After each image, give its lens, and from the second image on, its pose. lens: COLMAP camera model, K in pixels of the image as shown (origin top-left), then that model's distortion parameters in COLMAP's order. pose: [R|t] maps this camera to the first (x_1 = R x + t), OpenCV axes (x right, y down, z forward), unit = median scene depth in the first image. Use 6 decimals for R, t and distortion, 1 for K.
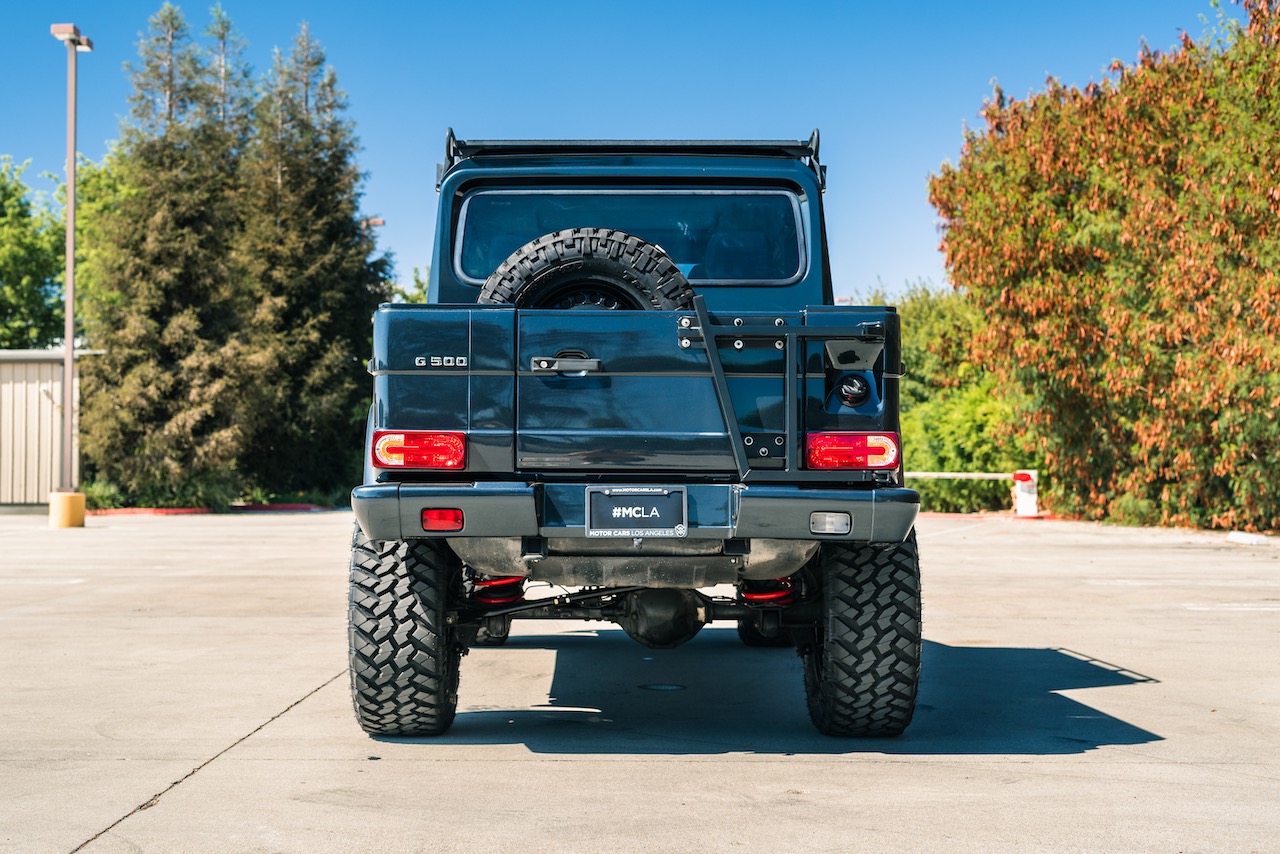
lens RADIAL K [[1818.3, 0, 583.3], [0, 1818.3, 475.7], [0, 0, 1]] dist [0.008193, 0.000000]
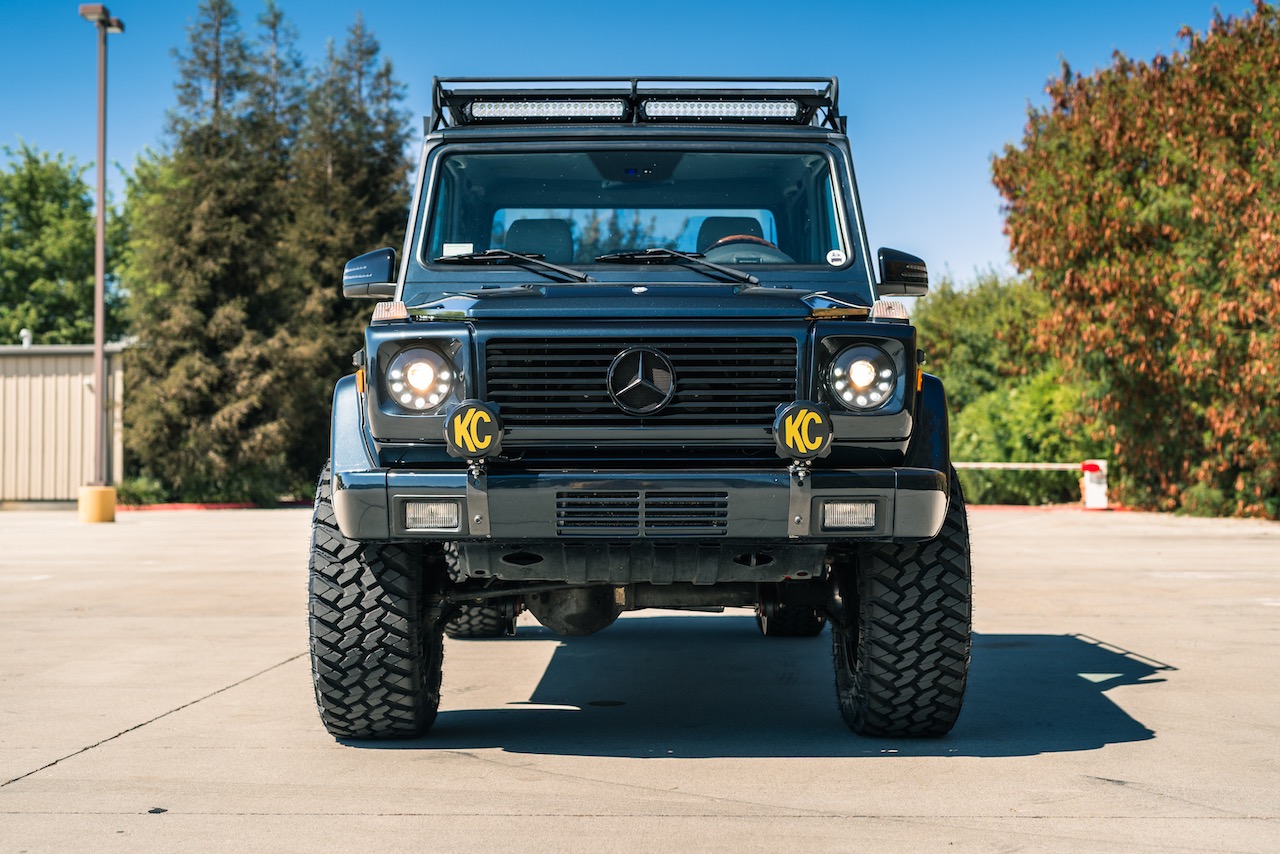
lens RADIAL K [[1818.3, 0, 642.8], [0, 1818.3, 428.7], [0, 0, 1]] dist [0.008193, 0.000000]
pose [[0.999948, -0.003786, -0.009467, 0.018965], [0.003546, 0.999675, -0.025244, 0.004722], [0.009559, 0.025209, 0.999636, 0.052278]]
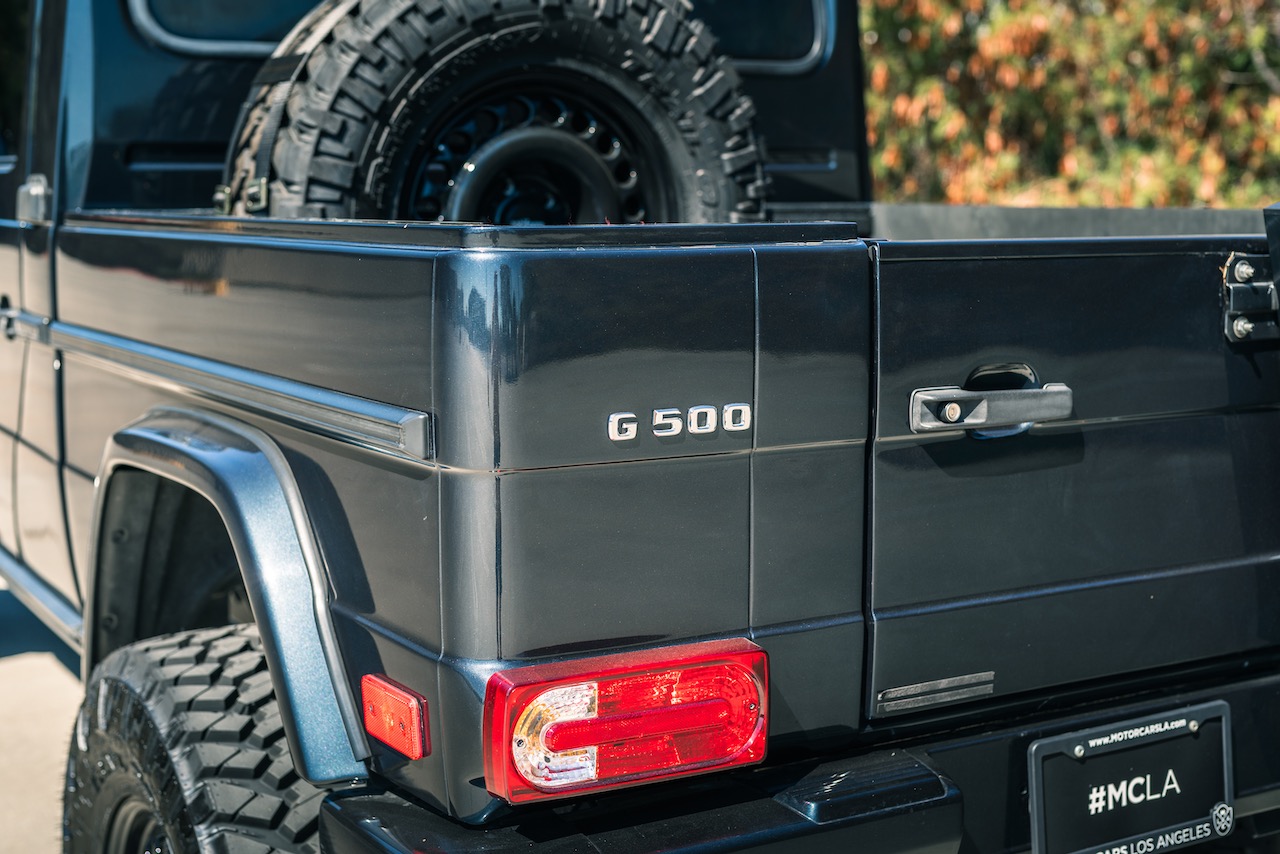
lens RADIAL K [[1818.3, 0, 643.1], [0, 1818.3, 426.4], [0, 0, 1]] dist [0.008193, 0.000000]
pose [[0.852753, -0.073512, 0.517116, -0.064038], [-0.014158, 0.986429, 0.163578, -0.029639], [-0.522123, -0.146813, 0.840139, 0.197484]]
